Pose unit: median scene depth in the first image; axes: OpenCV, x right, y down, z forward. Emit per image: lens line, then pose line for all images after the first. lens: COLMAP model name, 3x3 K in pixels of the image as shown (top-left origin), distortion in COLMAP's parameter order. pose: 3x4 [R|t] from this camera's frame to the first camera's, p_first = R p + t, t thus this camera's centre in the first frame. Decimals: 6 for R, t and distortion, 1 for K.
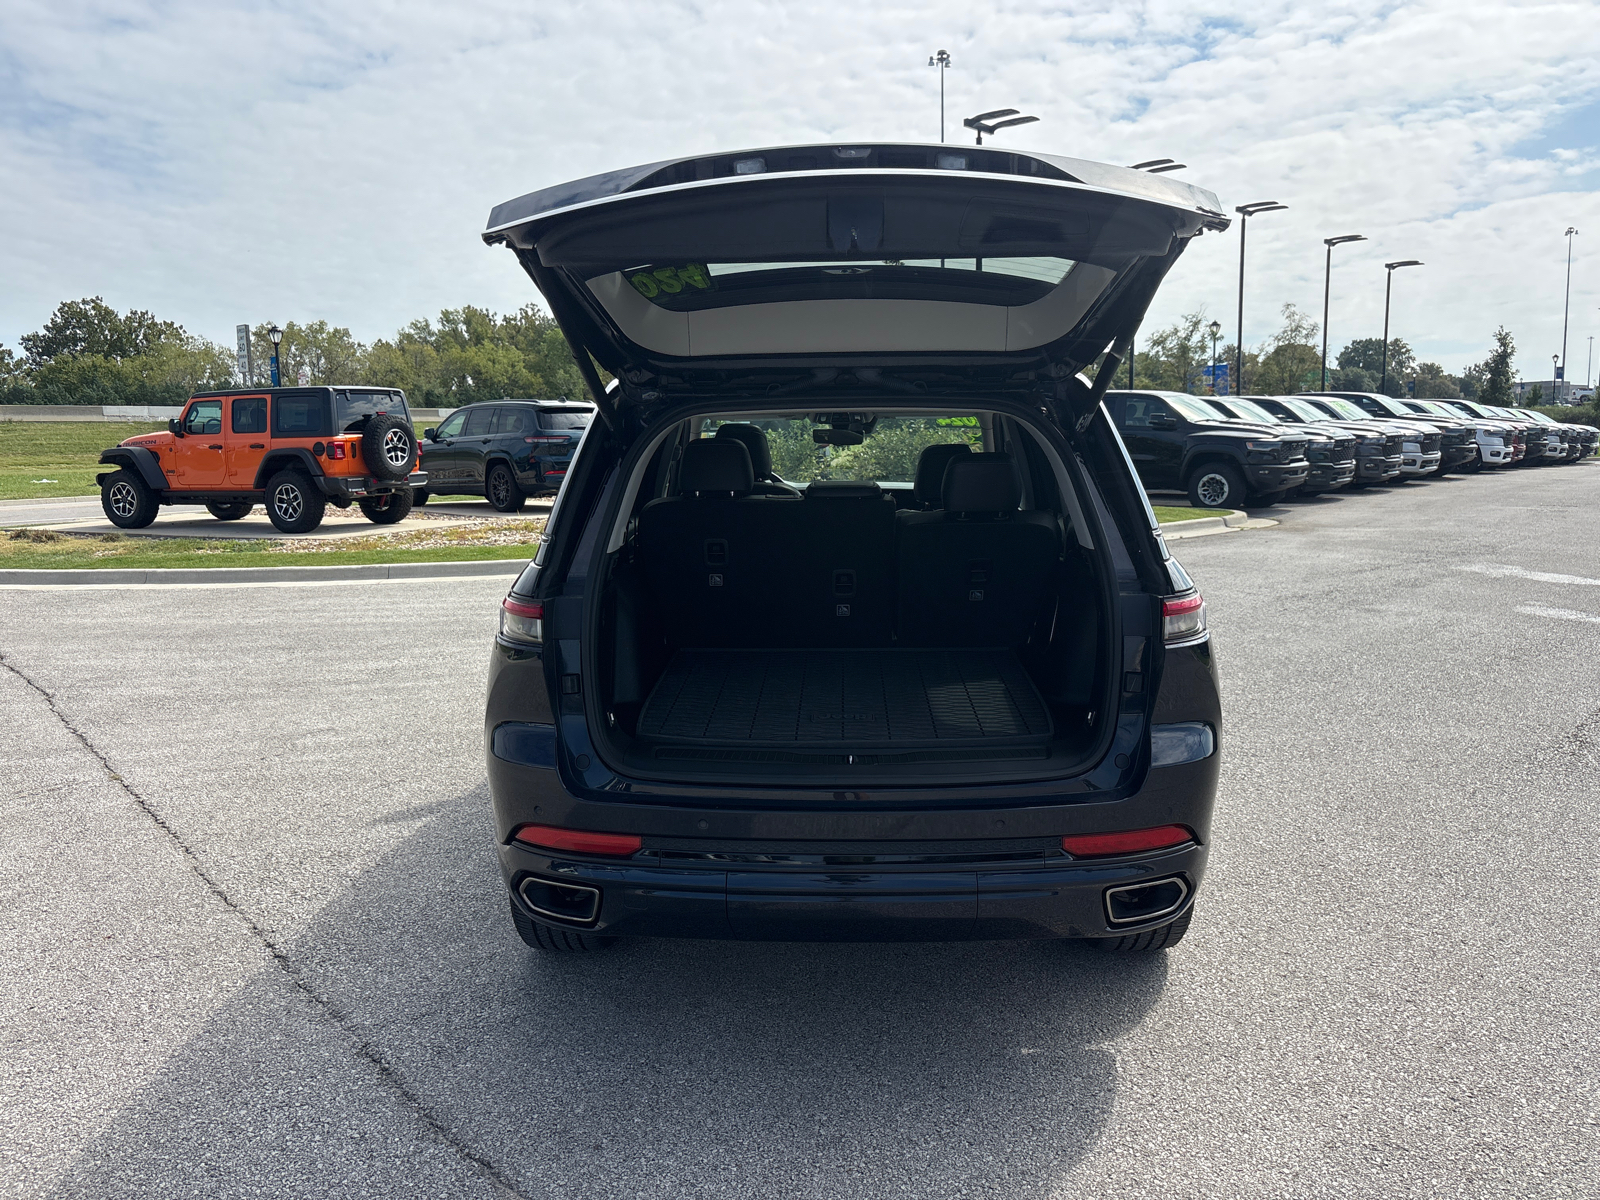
lens RADIAL K [[1213.0, 0, 800.1], [0, 1213.0, 628.8], [0, 0, 1]] dist [0.047233, -0.040603]
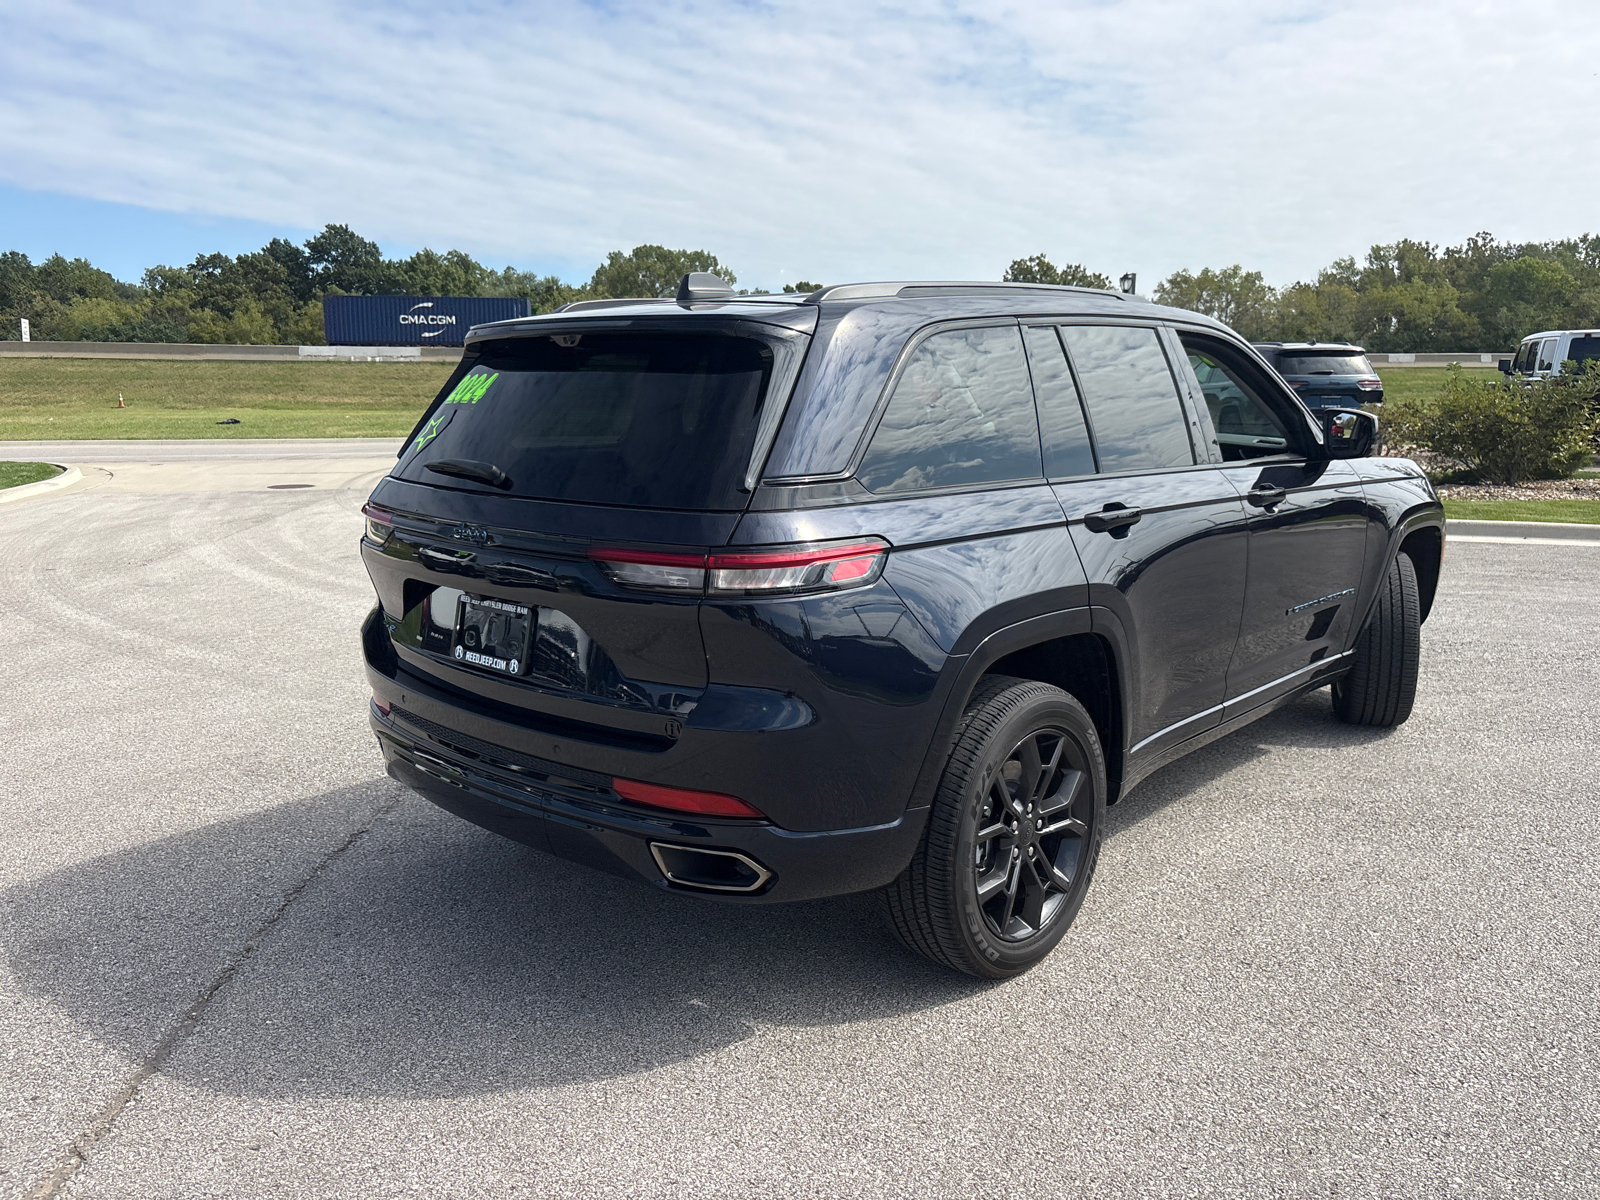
lens RADIAL K [[1219.7, 0, 773.7], [0, 1219.7, 620.0], [0, 0, 1]] dist [0.046667, -0.055631]
pose [[0.751962, 0.141999, -0.643731, 0.174690], [-0.119574, 0.989706, 0.078639, -0.009785], [0.648271, 0.017840, 0.761201, 0.058507]]
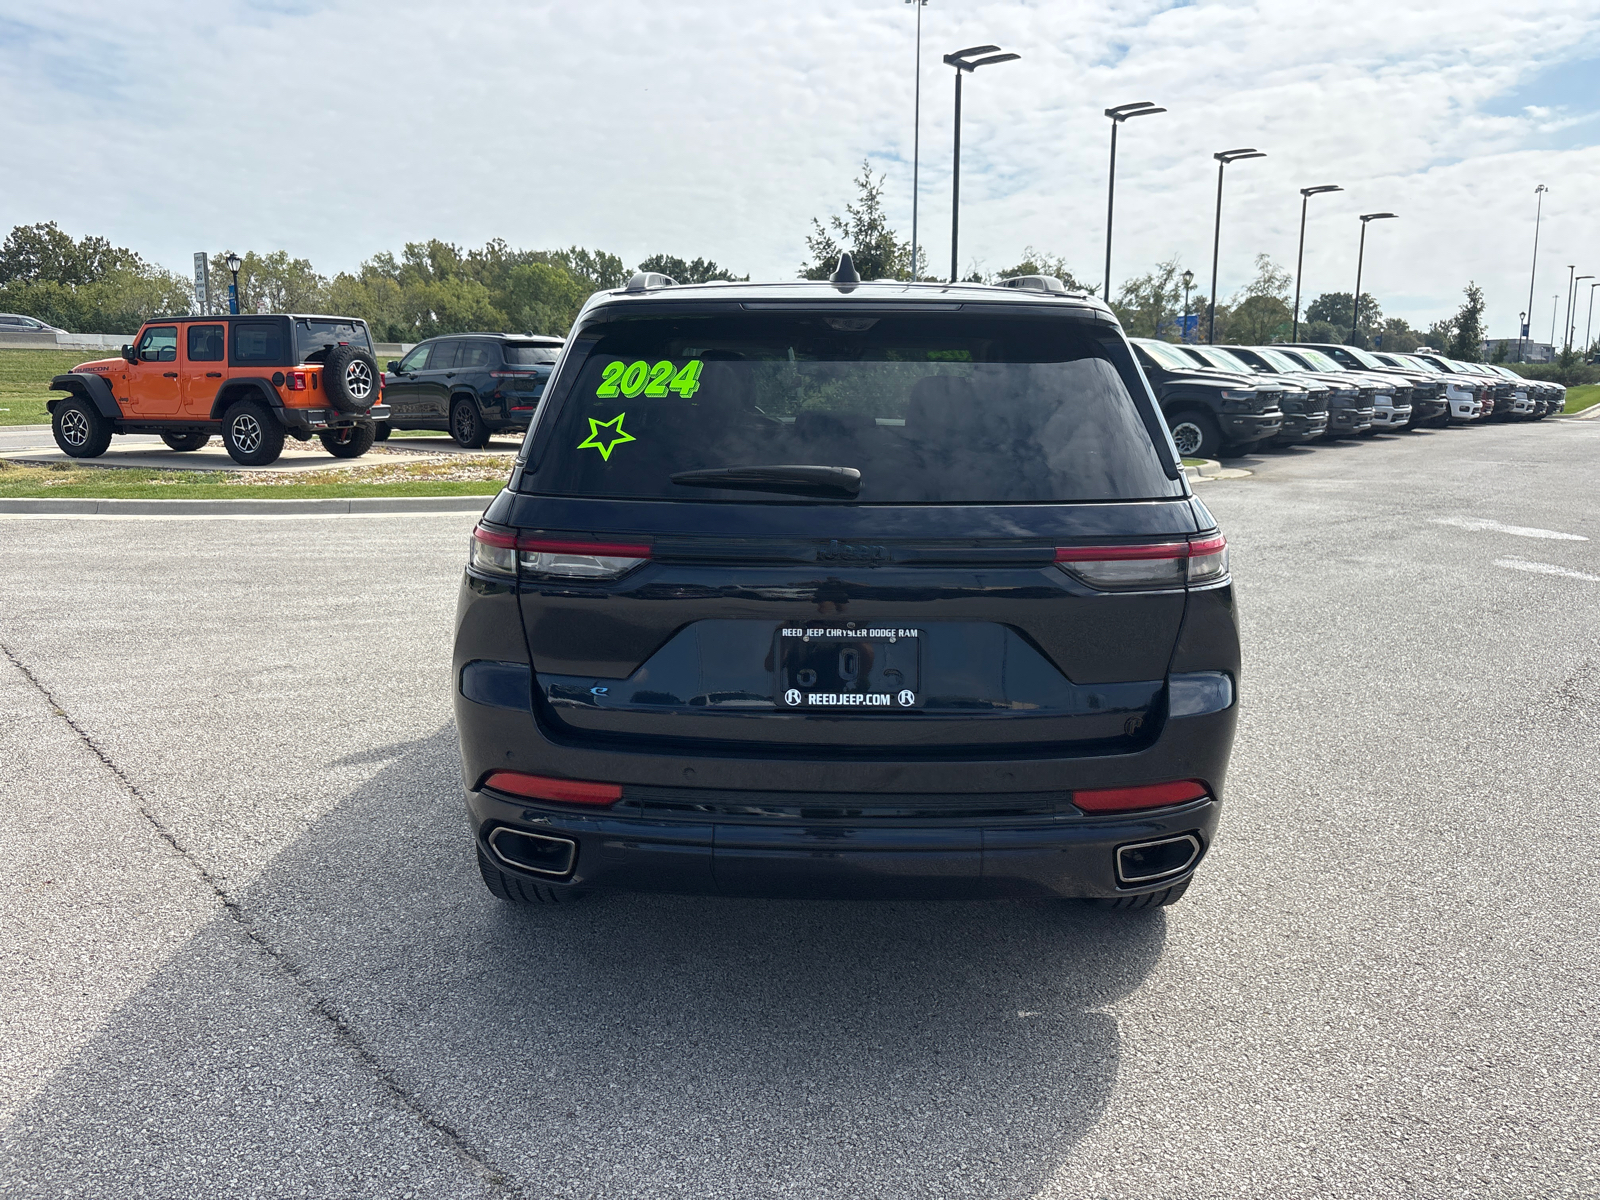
lens RADIAL K [[1215.1, 0, 798.4], [0, 1215.1, 590.3], [0, 0, 1]] dist [0.042015, -0.038641]
pose [[0.999478, 0.016019, 0.028043, -0.004418], [-0.016408, 0.999771, 0.013718, 0.001092], [-0.027817, -0.014171, 0.999513, 0.011545]]
